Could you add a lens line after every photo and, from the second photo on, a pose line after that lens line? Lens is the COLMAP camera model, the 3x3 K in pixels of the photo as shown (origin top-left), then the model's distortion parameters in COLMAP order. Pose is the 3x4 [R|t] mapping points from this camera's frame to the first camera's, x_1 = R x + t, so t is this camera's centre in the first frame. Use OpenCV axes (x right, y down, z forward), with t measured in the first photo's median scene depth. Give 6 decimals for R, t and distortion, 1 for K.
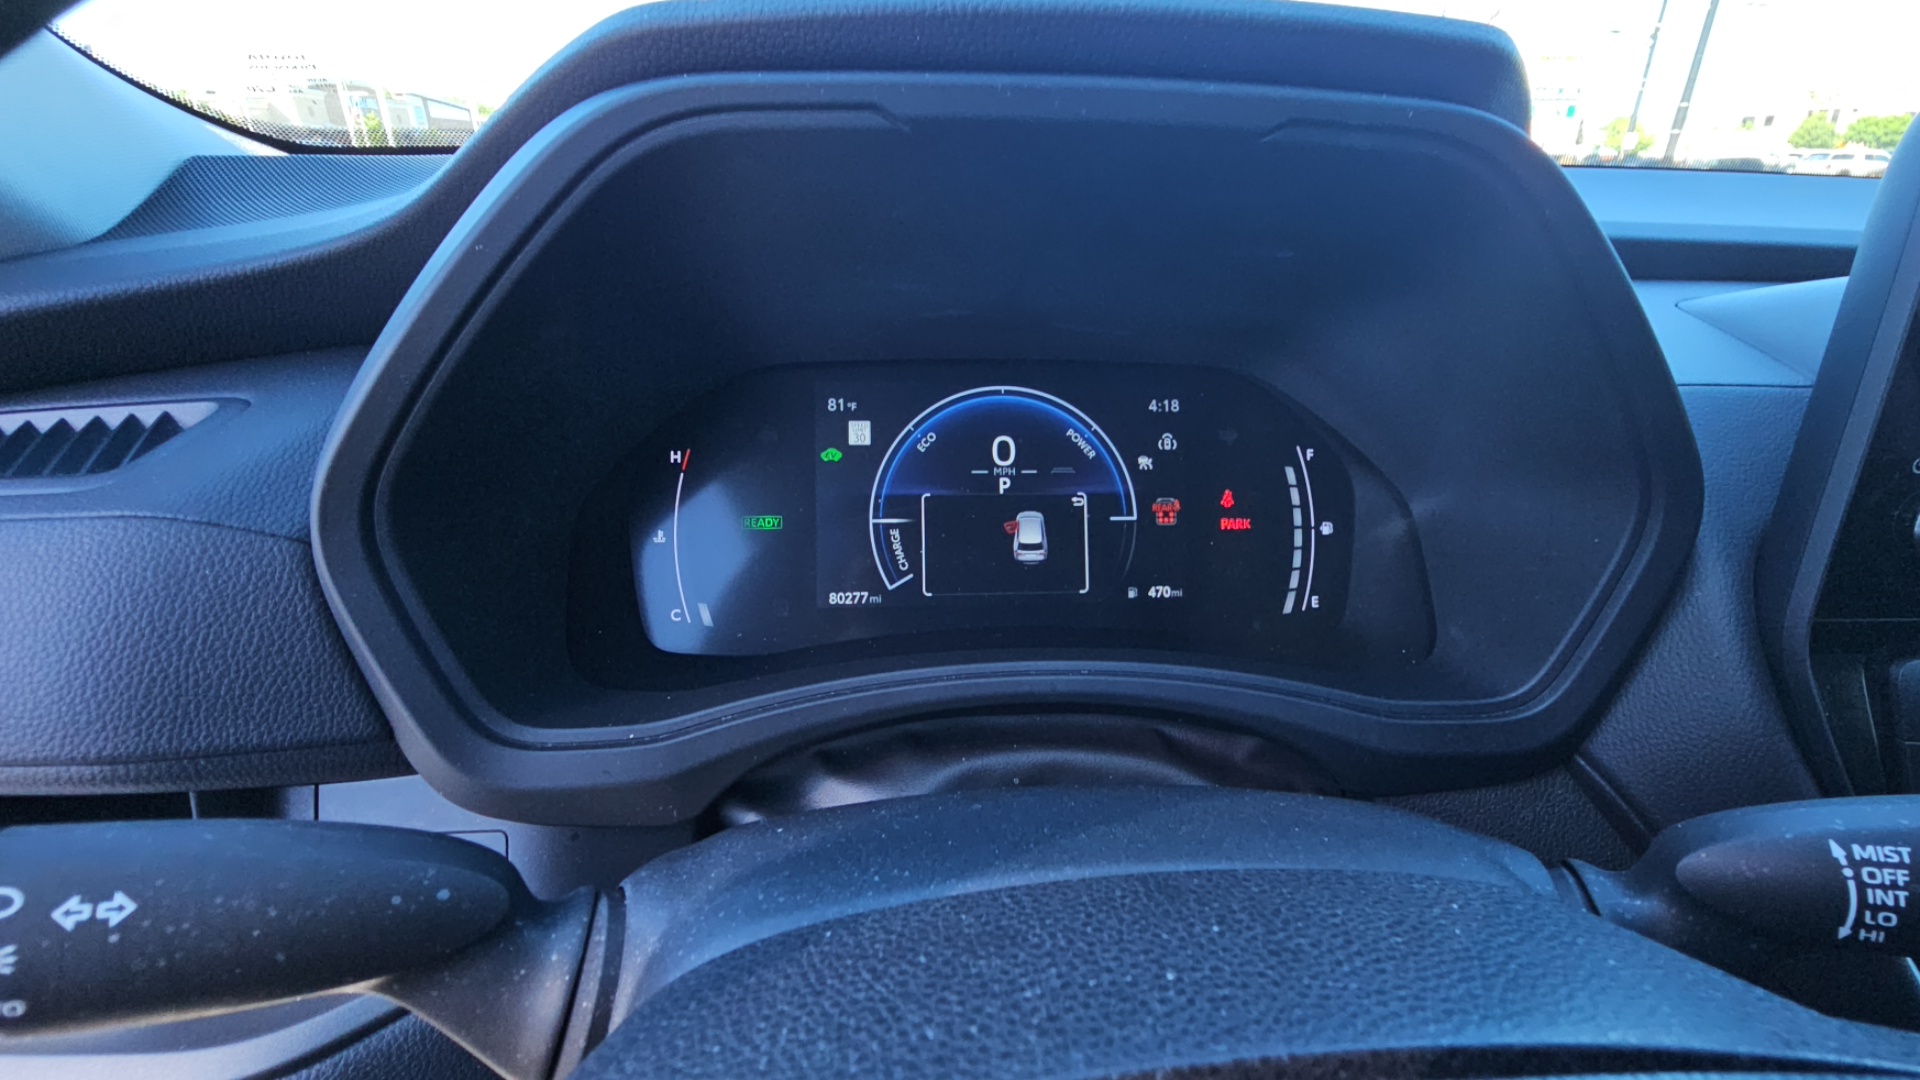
lens RADIAL K [[861.1, 0, 979.3], [0, 861.1, 544.8], [0, 0, 1]] dist [0.008121, -0.006291]
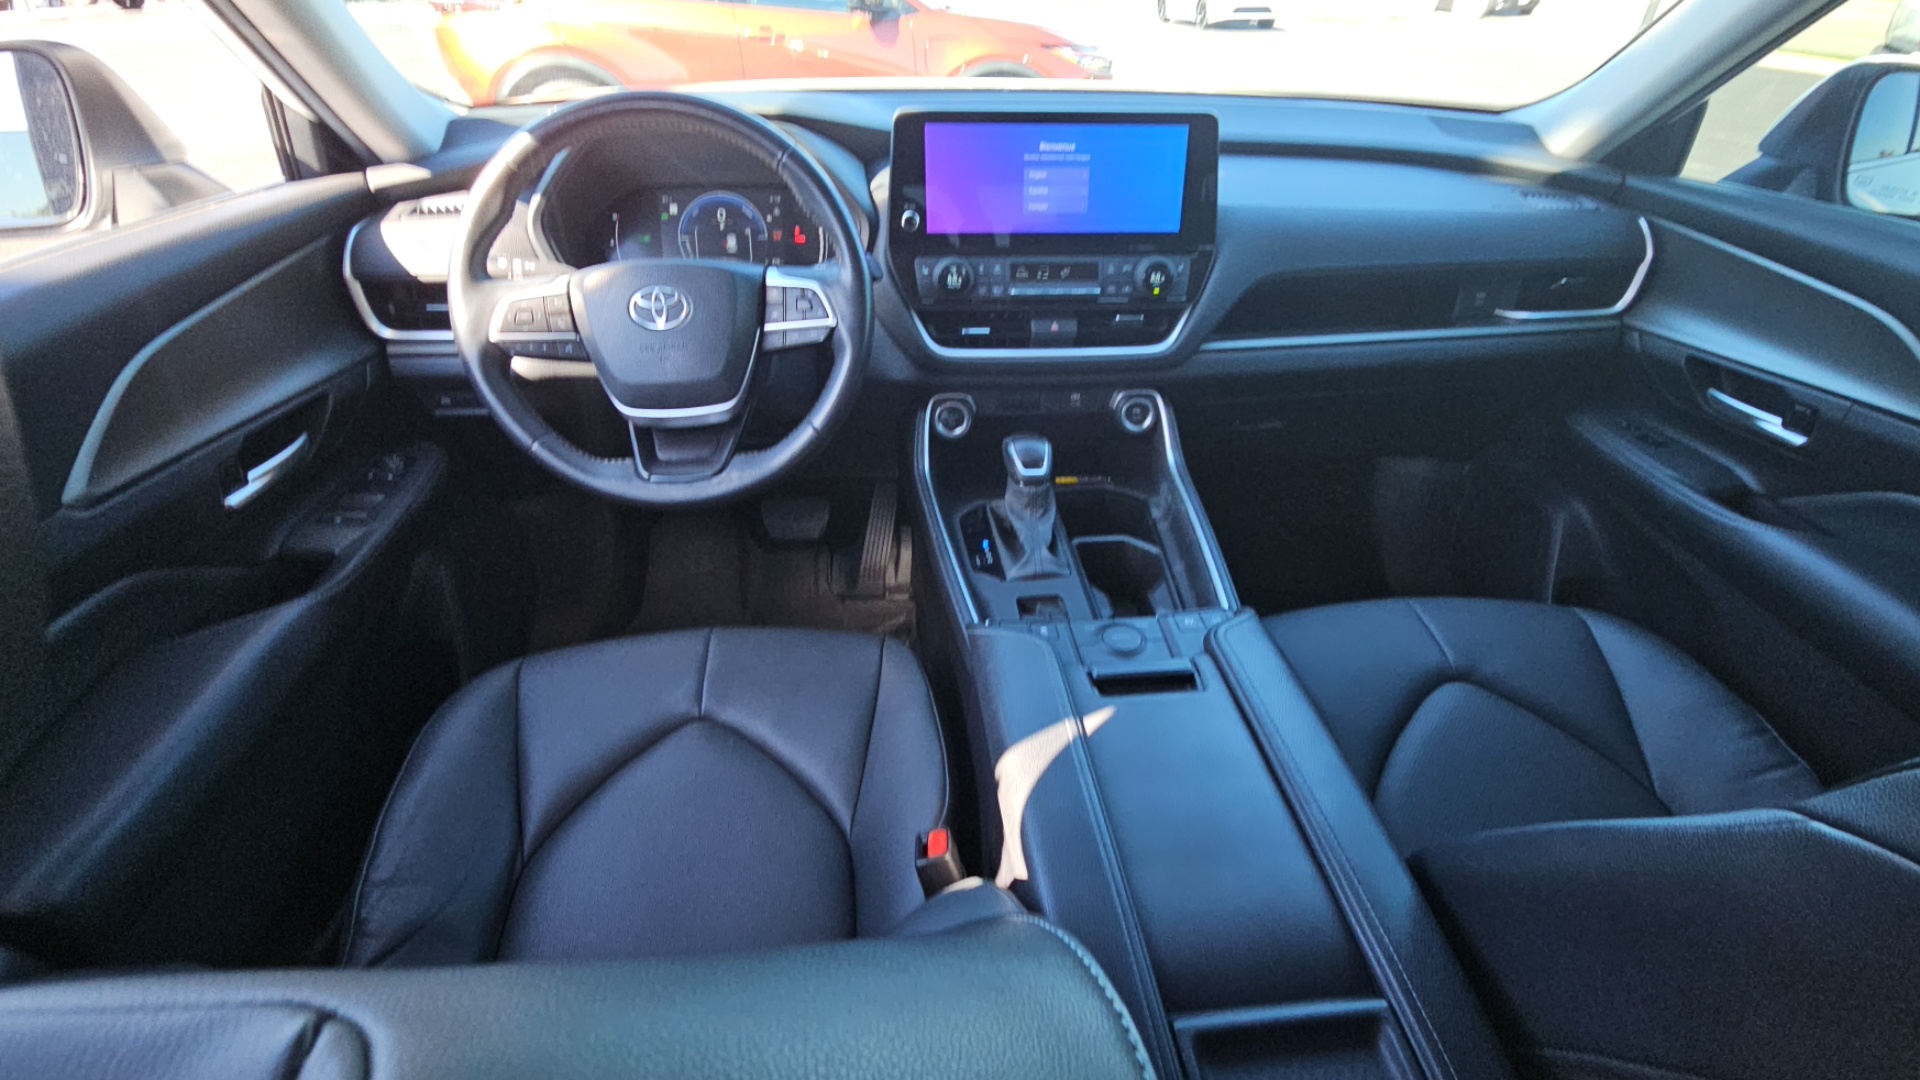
lens RADIAL K [[861.1, 0, 988.8], [0, 861.1, 545.4], [0, 0, 1]] dist [0.008121, -0.006291]
pose [[0.999586, -0.021308, 0.019340, 0.918056], [0.017532, 0.983897, 0.177874, 0.534492], [-0.022819, -0.177461, 0.983863, -2.323490]]
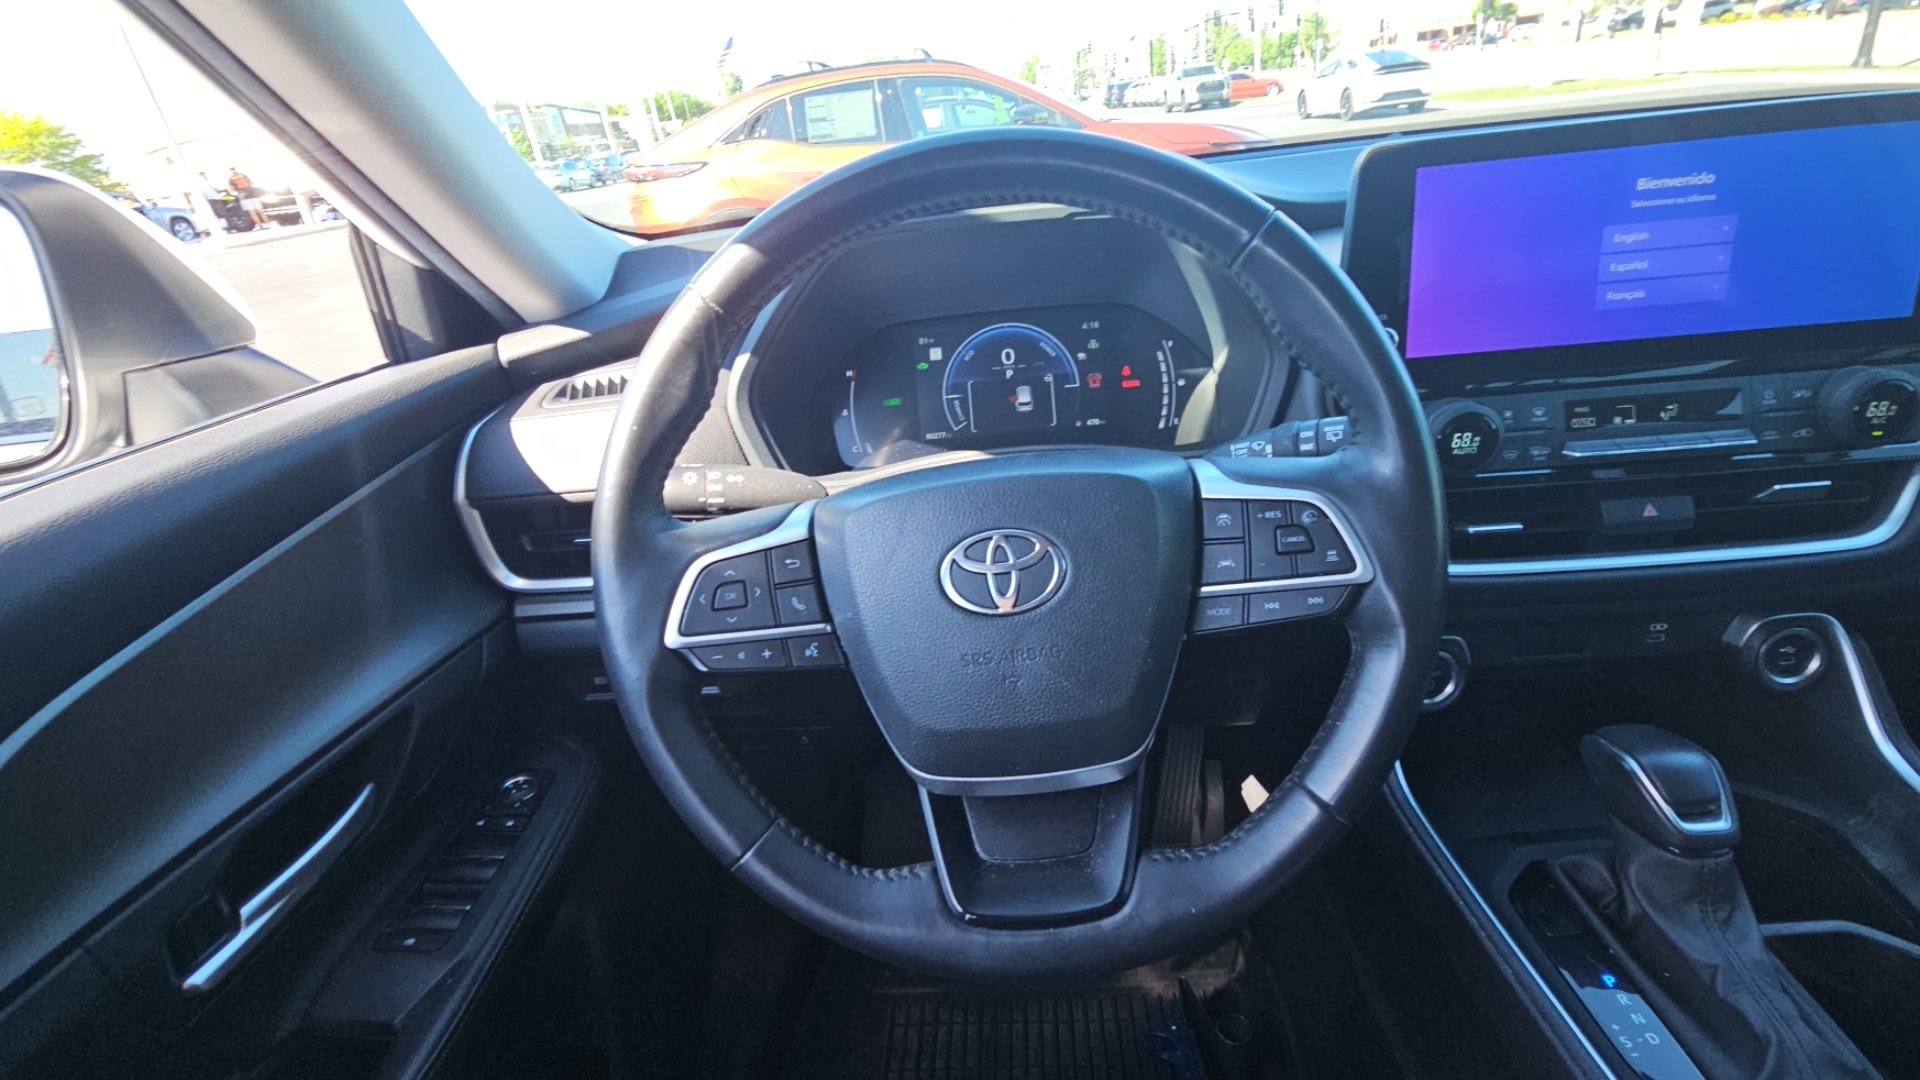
lens RADIAL K [[861.1, 0, 983.8], [0, 861.1, 546.1], [0, 0, 1]] dist [0.008121, -0.006291]
pose [[0.986737, -0.060819, -0.150502, 0.247046], [0.069706, 0.996078, 0.054488, 0.214925], [0.146598, -0.064256, 0.987107, -0.997290]]
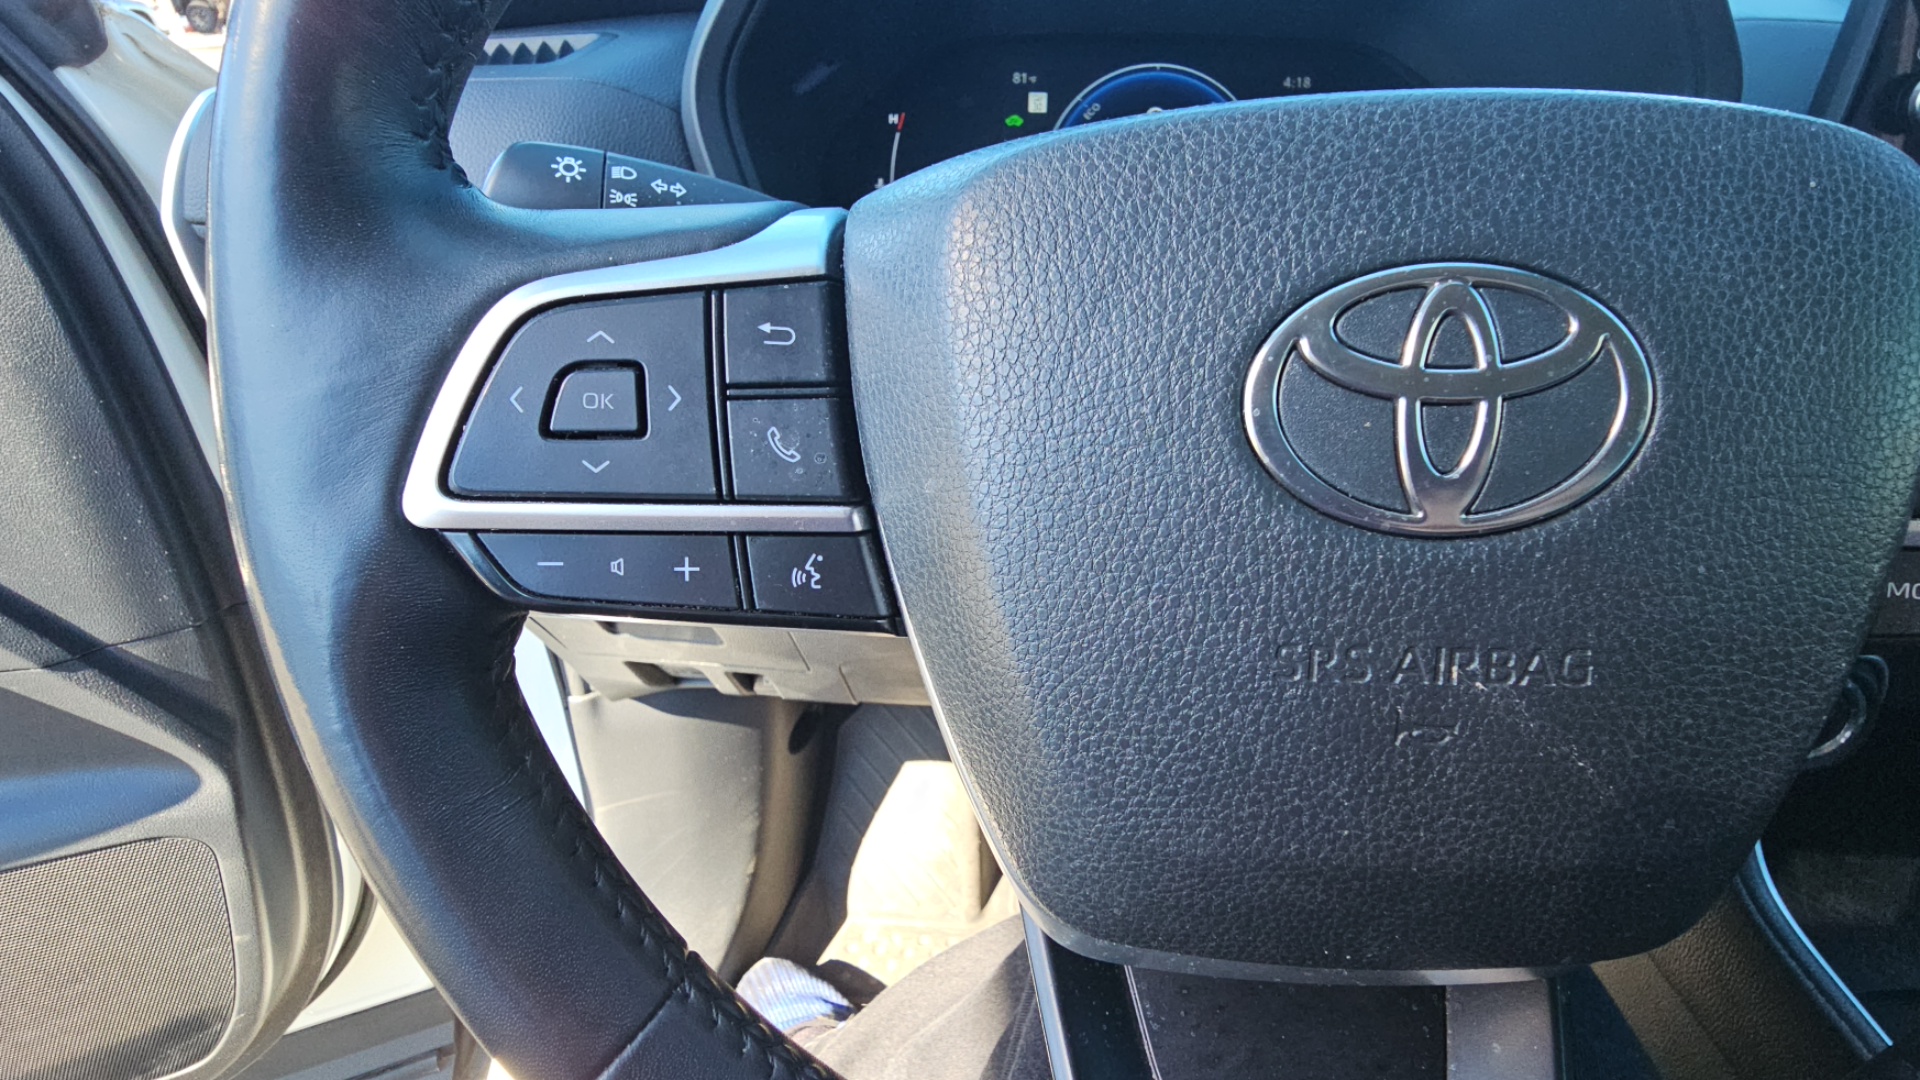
lens RADIAL K [[861.1, 0, 978.2], [0, 861.1, 548.3], [0, 0, 1]] dist [0.008121, -0.006291]
pose [[0.989578, 0.060383, -0.130722, -0.023252], [-0.040955, 0.988361, 0.146510, 0.321548], [0.138048, -0.139629, 0.980534, -0.309192]]
